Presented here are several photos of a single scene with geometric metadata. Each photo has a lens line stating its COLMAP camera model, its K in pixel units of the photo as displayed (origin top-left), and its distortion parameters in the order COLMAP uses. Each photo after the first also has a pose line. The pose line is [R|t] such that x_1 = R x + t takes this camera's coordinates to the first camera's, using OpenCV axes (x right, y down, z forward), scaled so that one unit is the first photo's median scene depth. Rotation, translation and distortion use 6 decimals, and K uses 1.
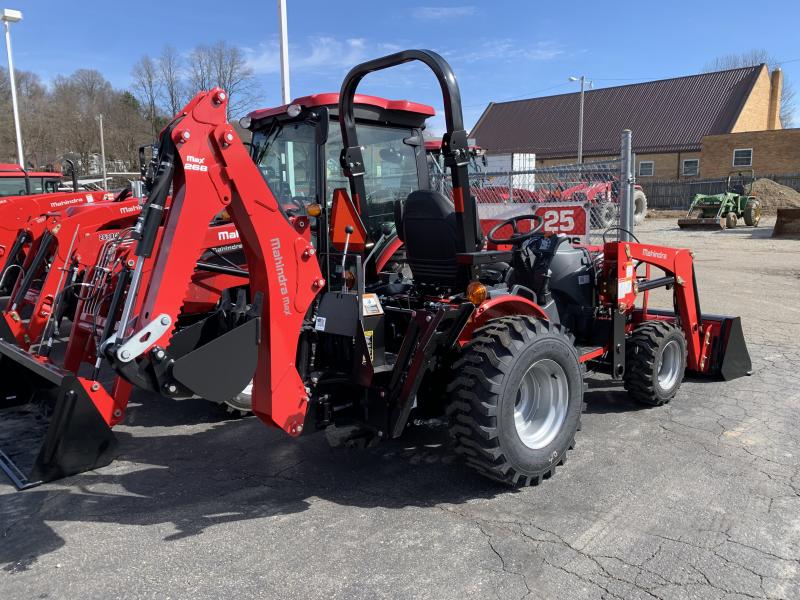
lens RADIAL K [[634.4, 0, 403.9], [0, 634.4, 302.7], [0, 0, 1]] dist [0.034687, -0.011838]
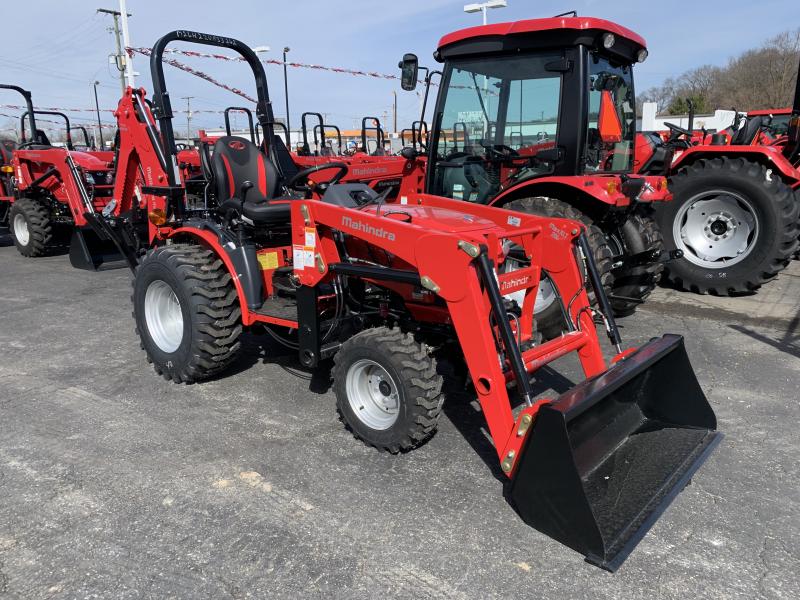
lens RADIAL K [[634.4, 0, 403.5], [0, 634.4, 299.3], [0, 0, 1]] dist [0.034687, -0.011838]
pose [[0.094407, 0.235595, -0.967255, 1.415970], [-0.136496, 0.965482, 0.221841, -0.207980], [0.986132, 0.111083, 0.123306, 1.270860]]
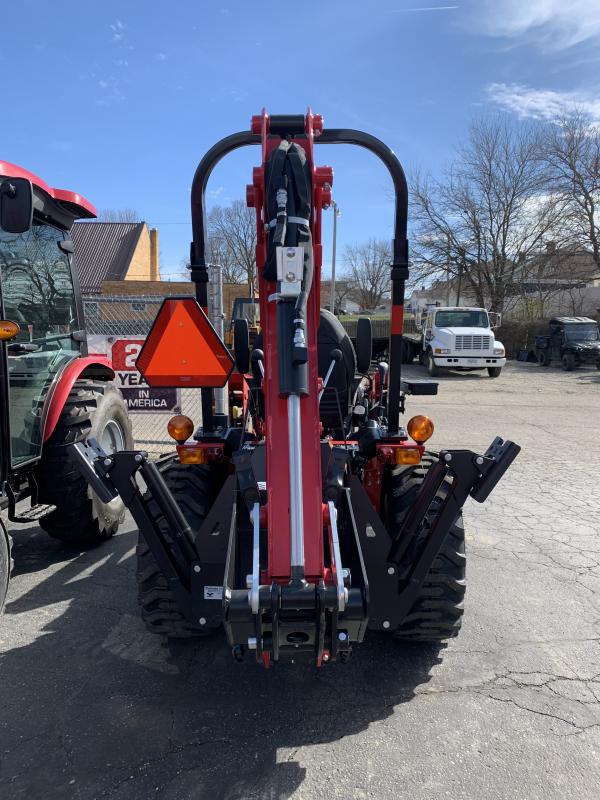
lens RADIAL K [[634.4, 0, 302.5], [0, 634.4, 402.0], [0, 0, 1]] dist [0.034687, -0.011838]
pose [[0.687574, -0.042017, 0.724897, -0.578291], [0.088490, 0.995732, -0.026219, -0.039479], [-0.720702, 0.082174, 0.688358, 0.472255]]
